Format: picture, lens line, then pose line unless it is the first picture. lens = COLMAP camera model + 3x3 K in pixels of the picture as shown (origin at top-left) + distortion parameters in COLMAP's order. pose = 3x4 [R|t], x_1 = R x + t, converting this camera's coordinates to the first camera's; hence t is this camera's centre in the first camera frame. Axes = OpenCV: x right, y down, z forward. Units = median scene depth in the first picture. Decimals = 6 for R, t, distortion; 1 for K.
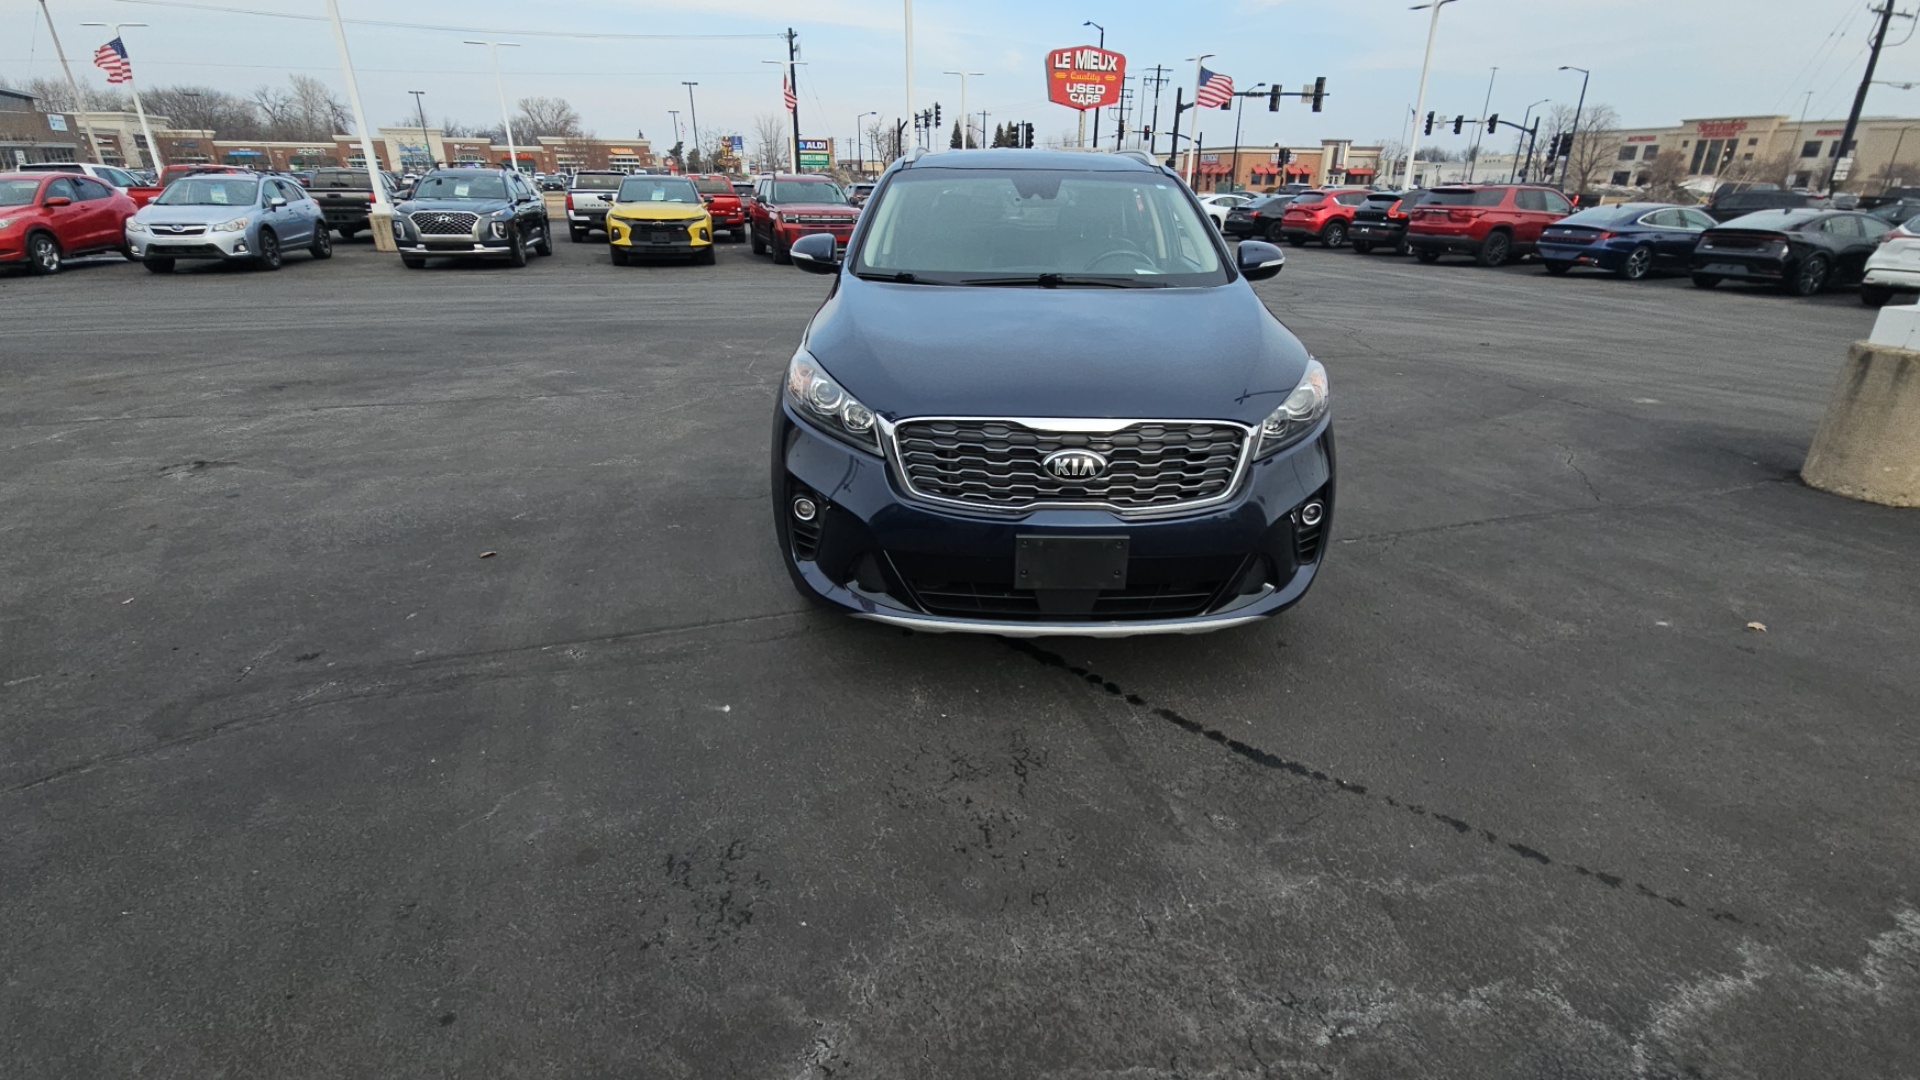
lens RADIAL K [[860.1, 0, 989.9], [0, 860.1, 534.1], [0, 0, 1]] dist [0.005873, -0.005666]
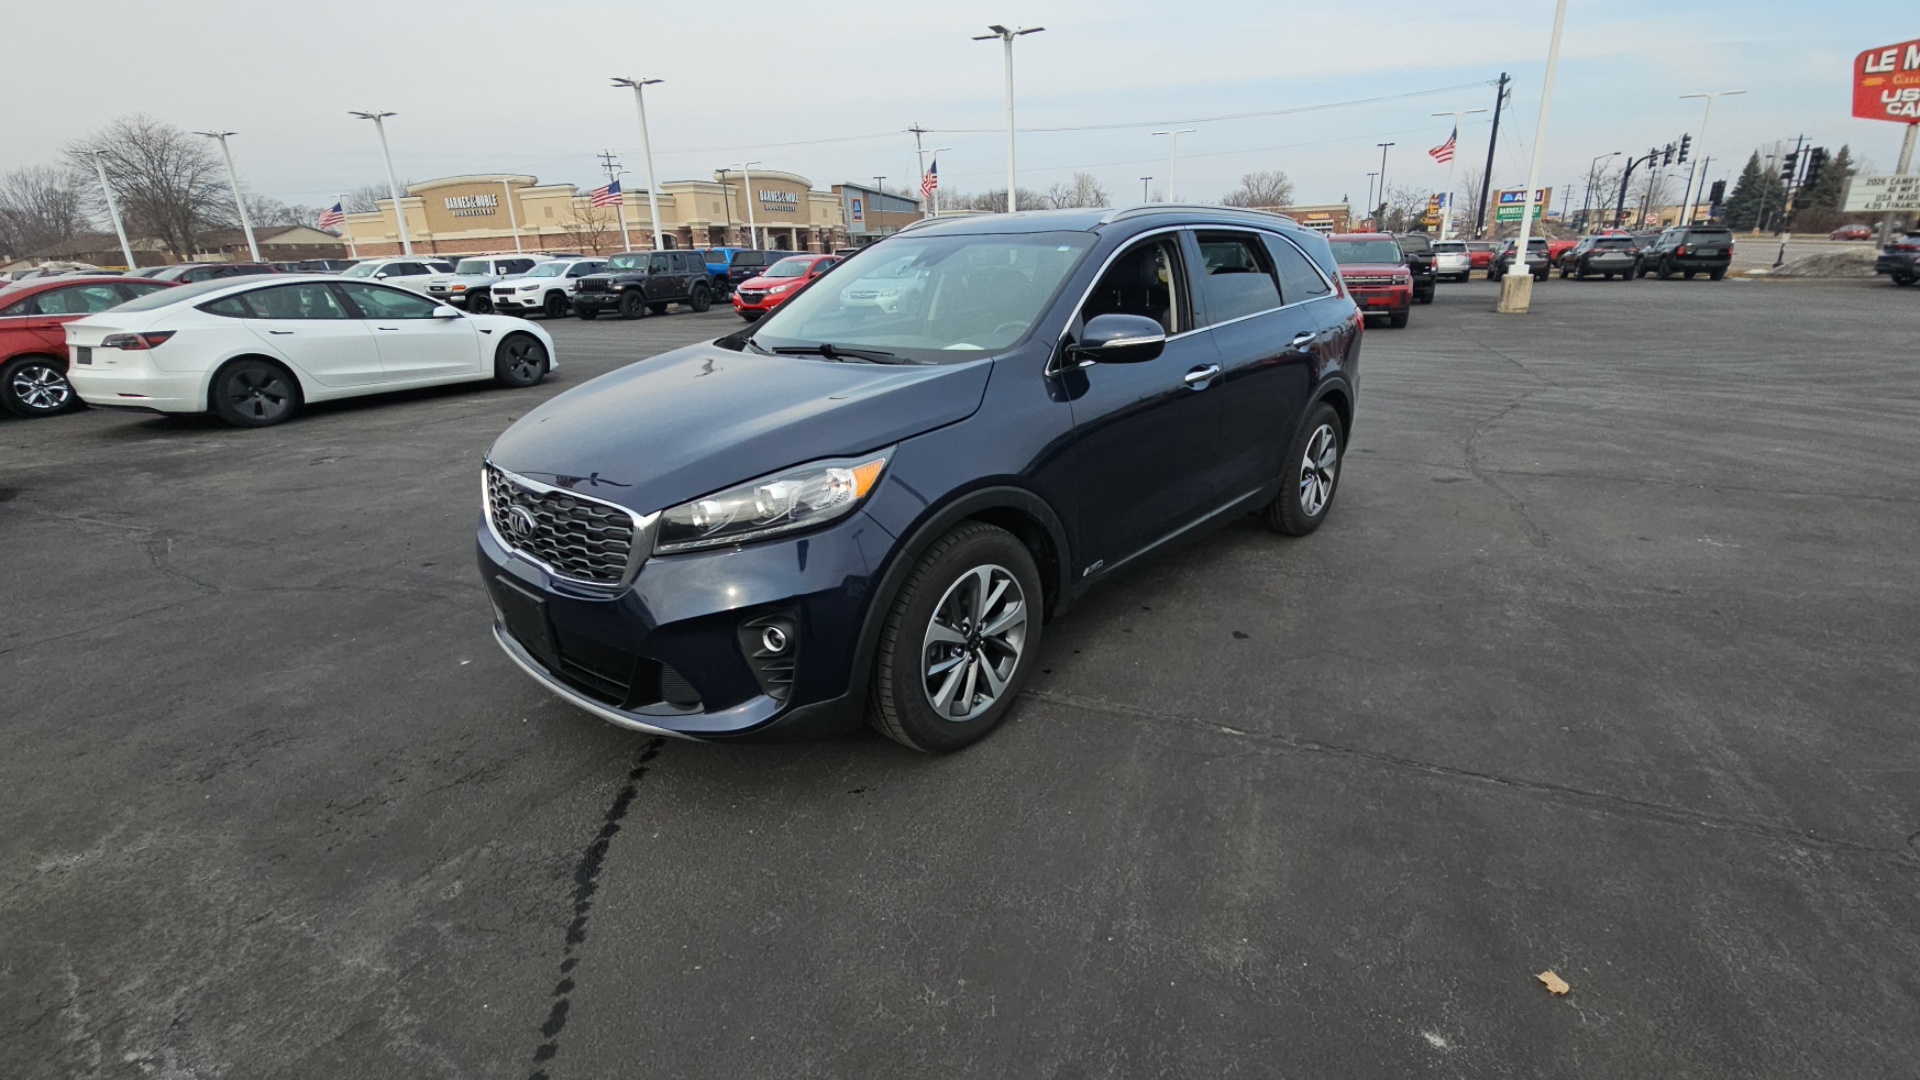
lens RADIAL K [[860.1, 0, 990.0], [0, 860.1, 539.8], [0, 0, 1]] dist [0.005873, -0.005666]
pose [[0.740491, 0.183110, -0.646641, 0.125771], [-0.220043, 0.975191, 0.024168, -0.021238], [0.635023, 0.124393, 0.762412, 0.056962]]
